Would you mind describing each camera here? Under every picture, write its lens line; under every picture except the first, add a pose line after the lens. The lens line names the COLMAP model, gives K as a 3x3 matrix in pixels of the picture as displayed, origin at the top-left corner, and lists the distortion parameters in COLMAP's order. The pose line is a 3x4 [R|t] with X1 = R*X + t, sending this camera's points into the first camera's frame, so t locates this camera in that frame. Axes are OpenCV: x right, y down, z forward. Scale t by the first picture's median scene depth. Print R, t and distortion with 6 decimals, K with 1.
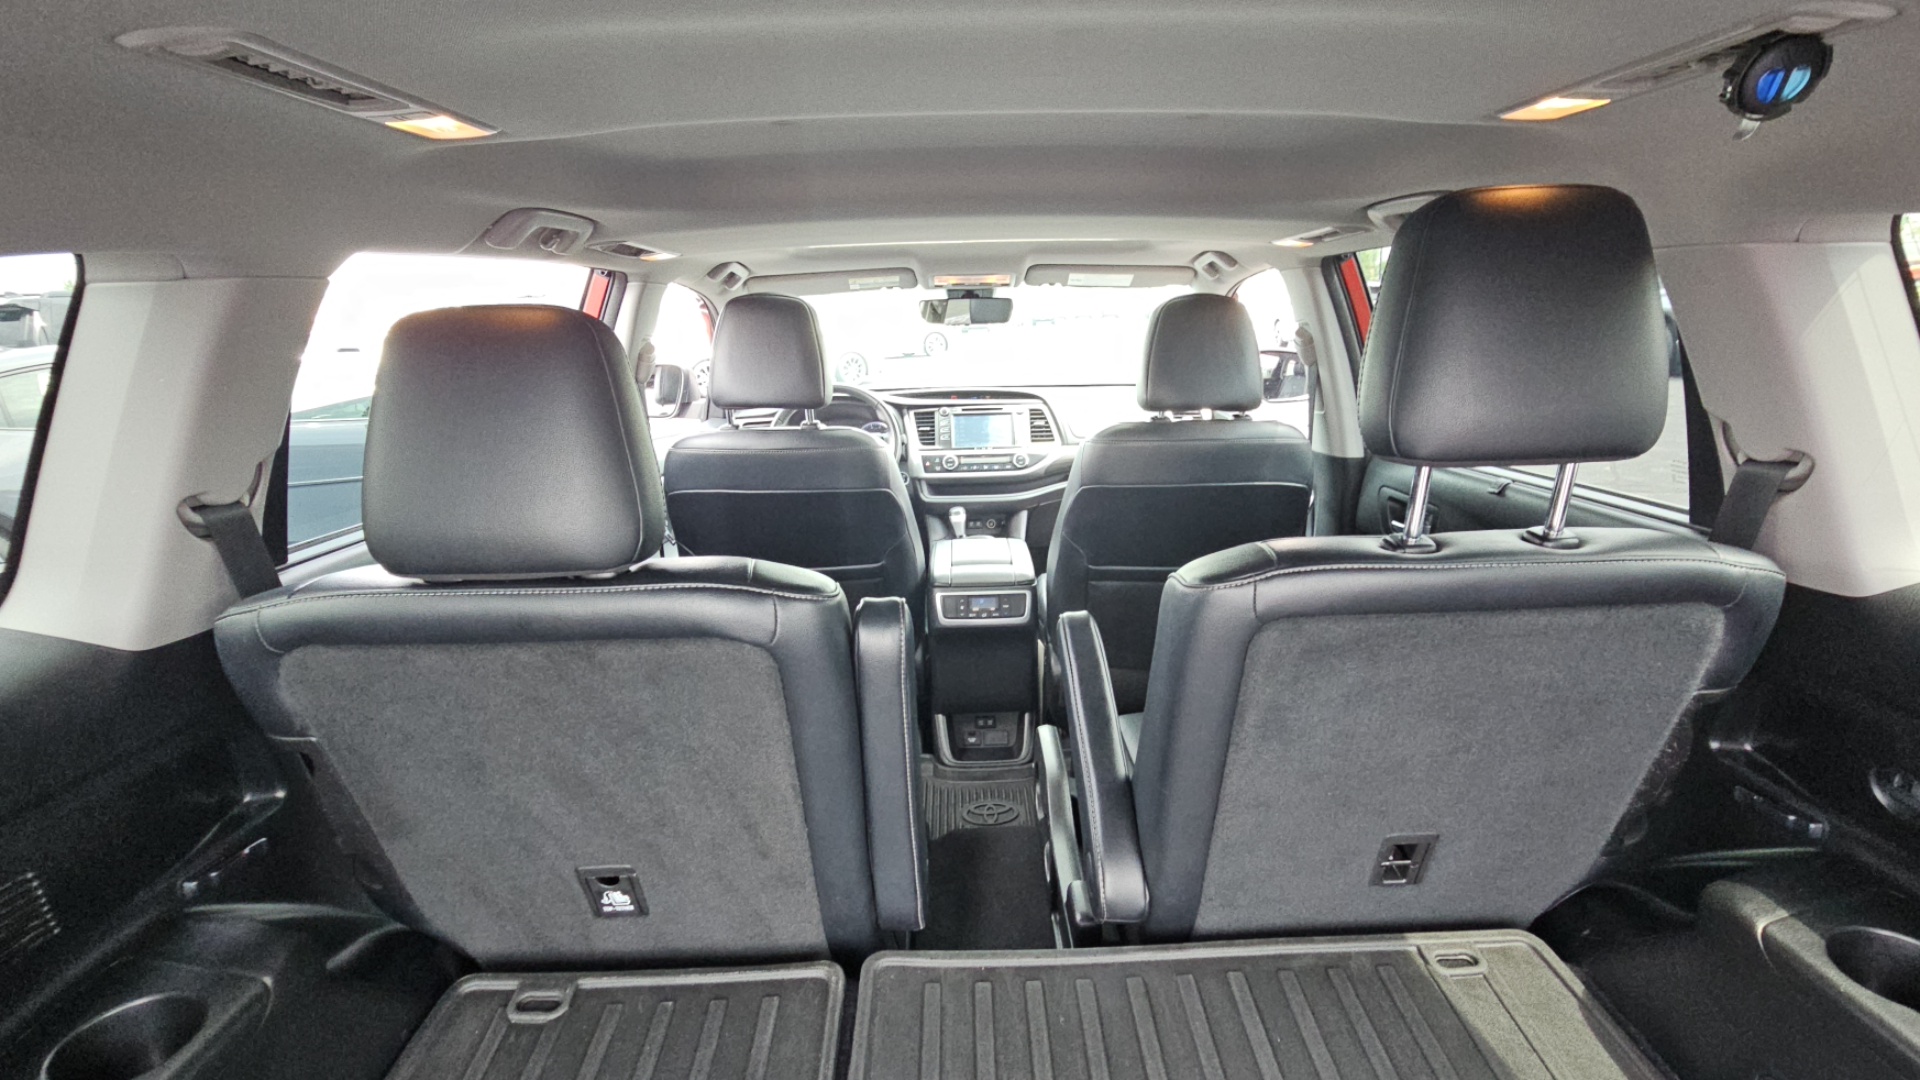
lens RADIAL K [[860.5, 0, 979.8], [0, 860.5, 542.4], [0, 0, 1]] dist [0.009490, -0.007380]
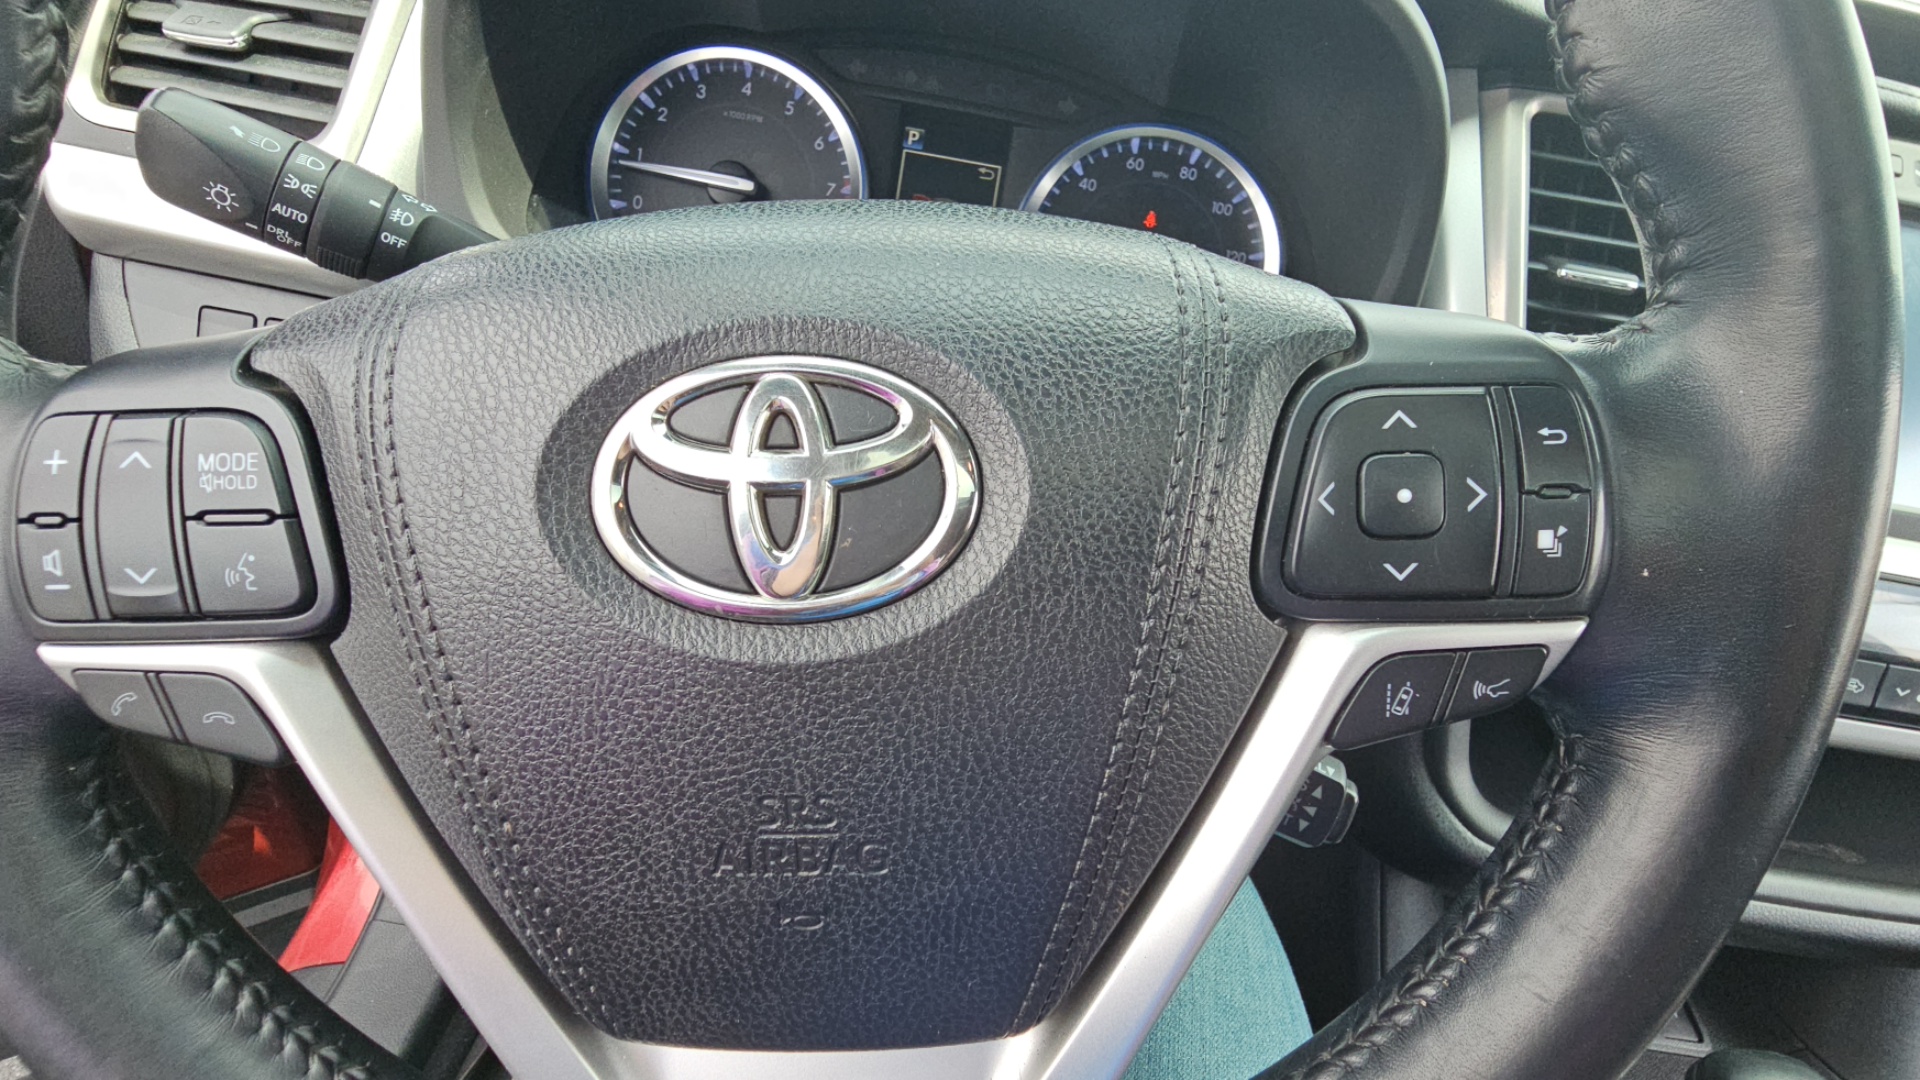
lens RADIAL K [[865.1, 0, 980.4], [0, 865.1, 545.1], [0, 0, 1]] dist [-0.000710, -0.001156]
pose [[0.979428, 0.200725, 0.020743, -0.145511], [-0.197134, 0.929782, 0.310876, -0.118017], [0.043114, -0.308570, 0.950224, 0.870760]]
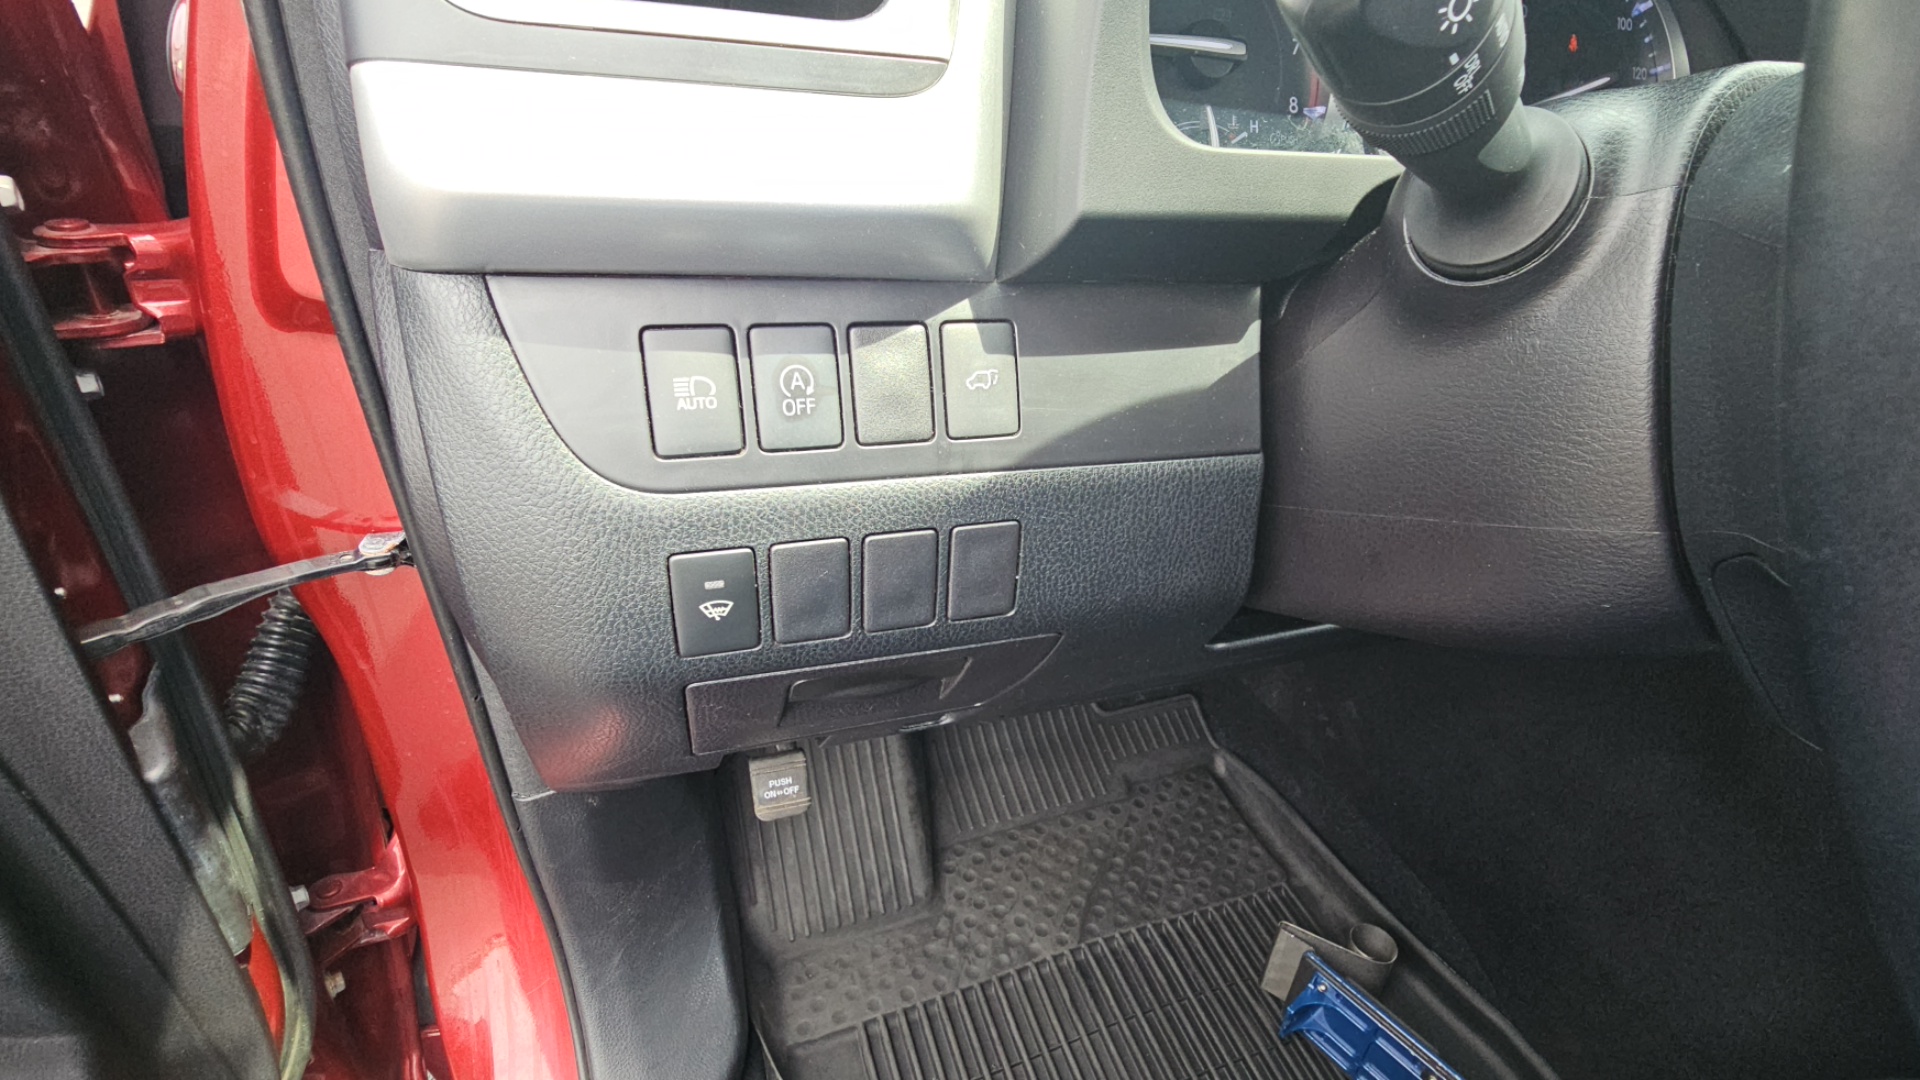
lens RADIAL K [[860.1, 0, 979.4], [0, 860.1, 542.0], [0, 0, 1]] dist [0.002275, -0.001134]
pose [[0.942658, -0.076389, 0.324900, -0.267222], [-0.032935, 0.947414, 0.318310, -0.094355], [-0.332130, -0.310758, 0.890572, 0.915369]]
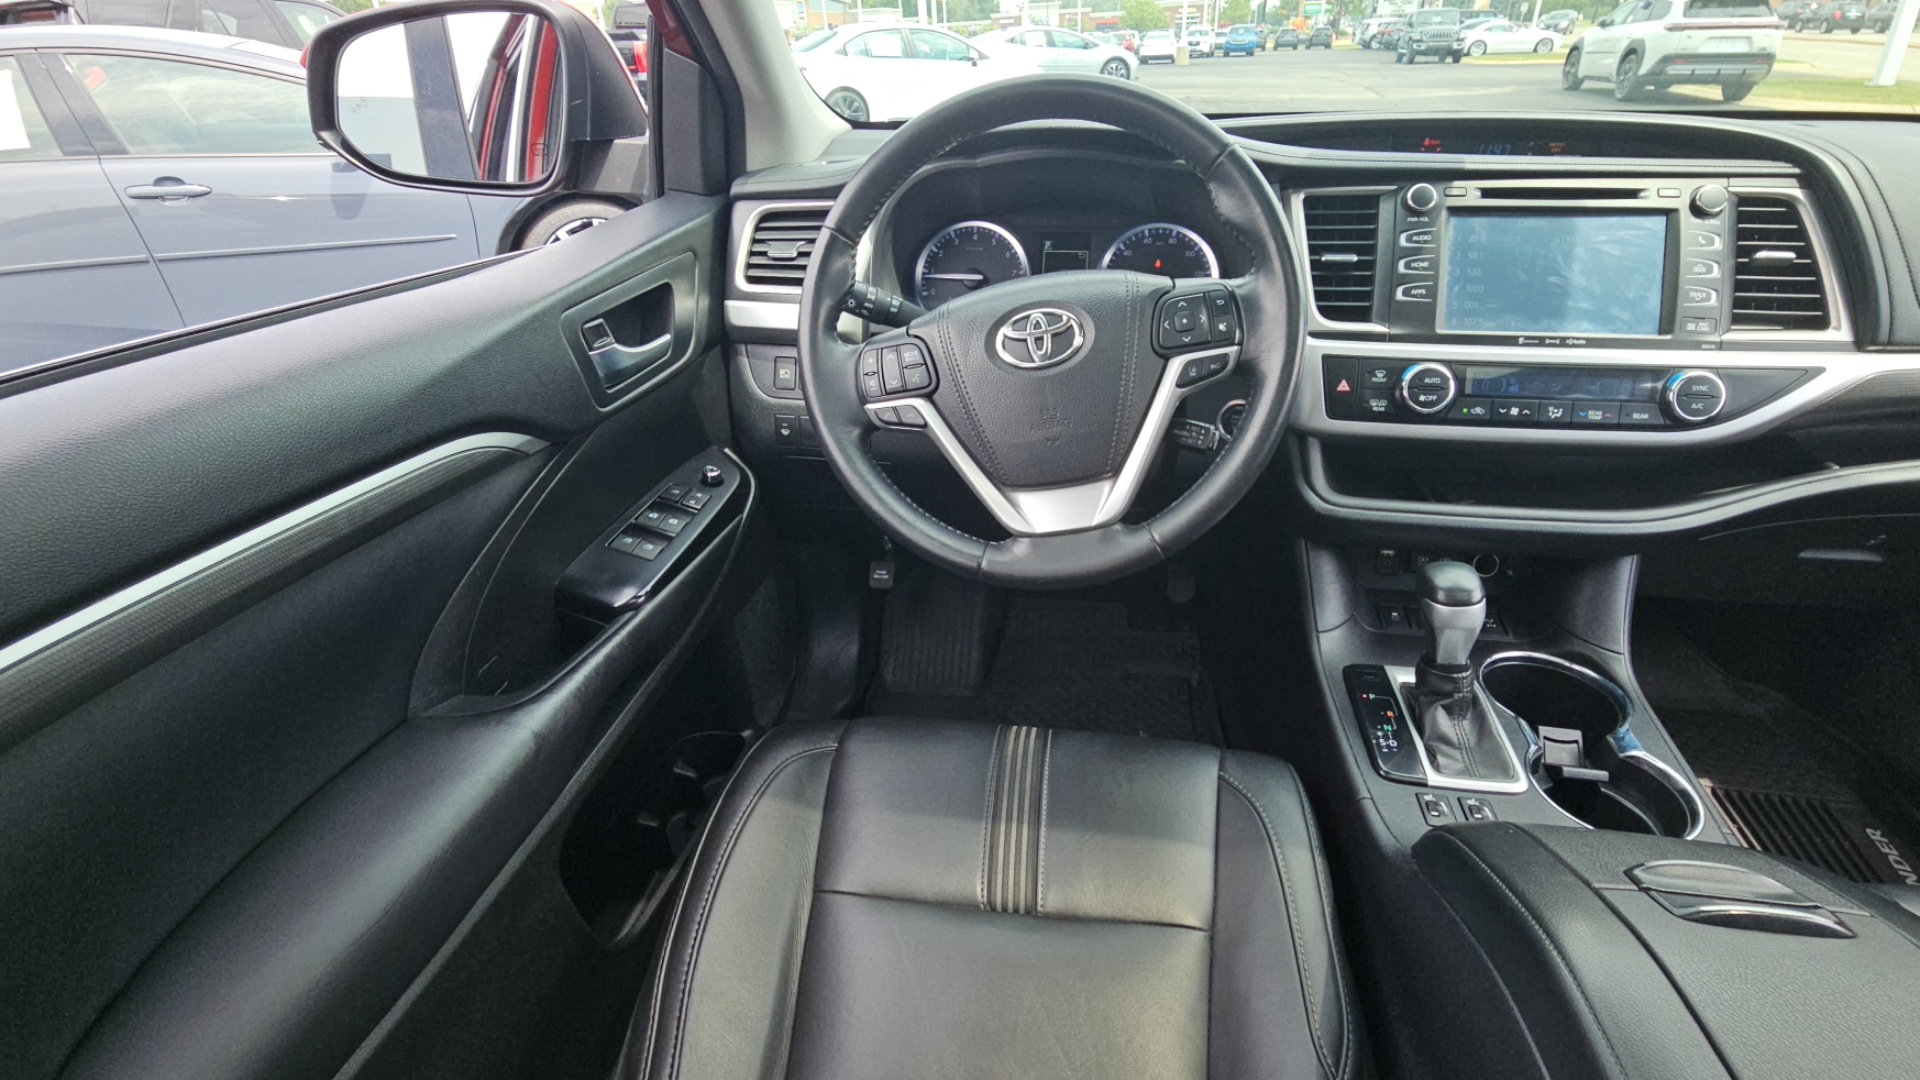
lens RADIAL K [[860.1, 0, 979.4], [0, 860.1, 542.0], [0, 0, 1]] dist [0.002275, -0.001134]
pose [[0.983779, 0.095539, -0.151823, -0.131794], [-0.053408, 0.963985, 0.260539, -0.109010], [0.171247, -0.248205, 0.953451, 0.677306]]
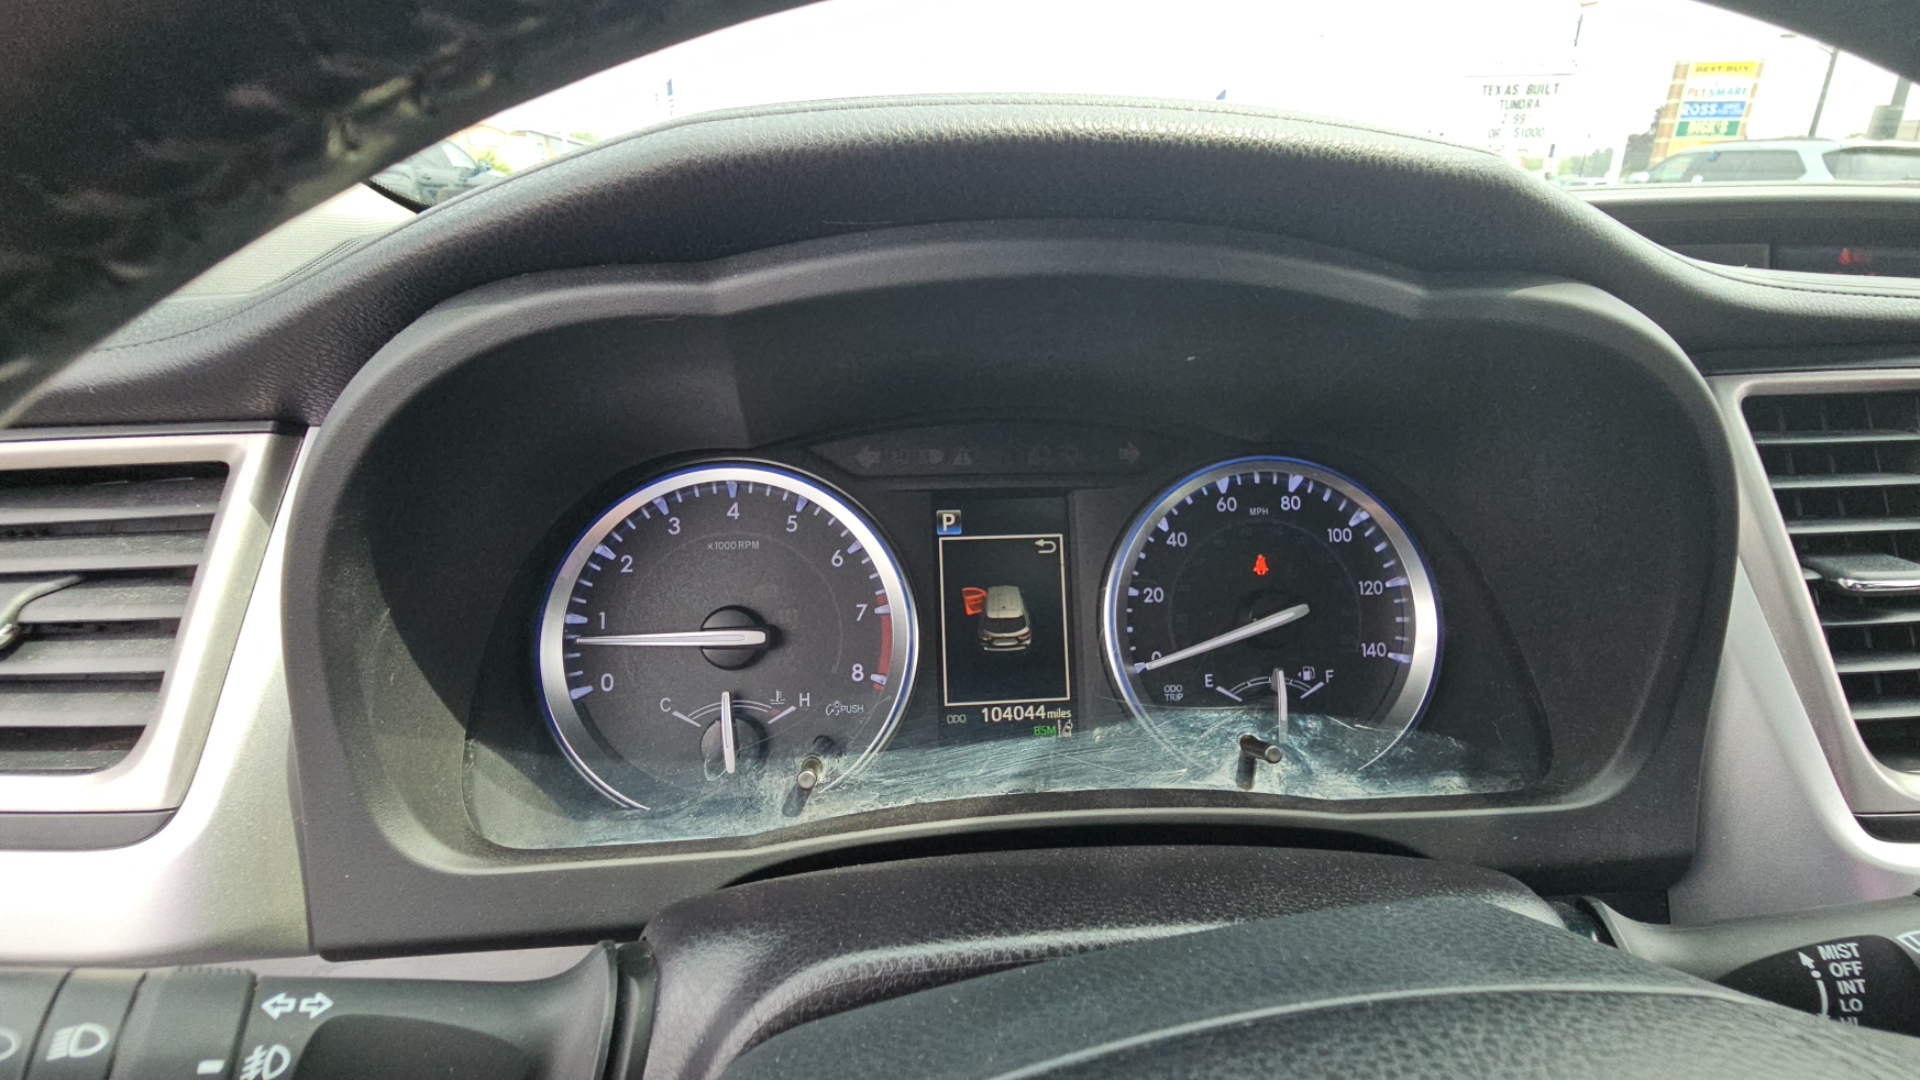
lens RADIAL K [[860.8, 0, 977.2], [0, 860.8, 546.7], [0, 0, 1]] dist [0.011394, -0.009421]
pose [[0.996499, 0.006898, 0.083317, -0.174288], [-0.016511, 0.993200, 0.115248, -0.145581], [-0.081955, -0.116220, 0.989836, 0.916976]]
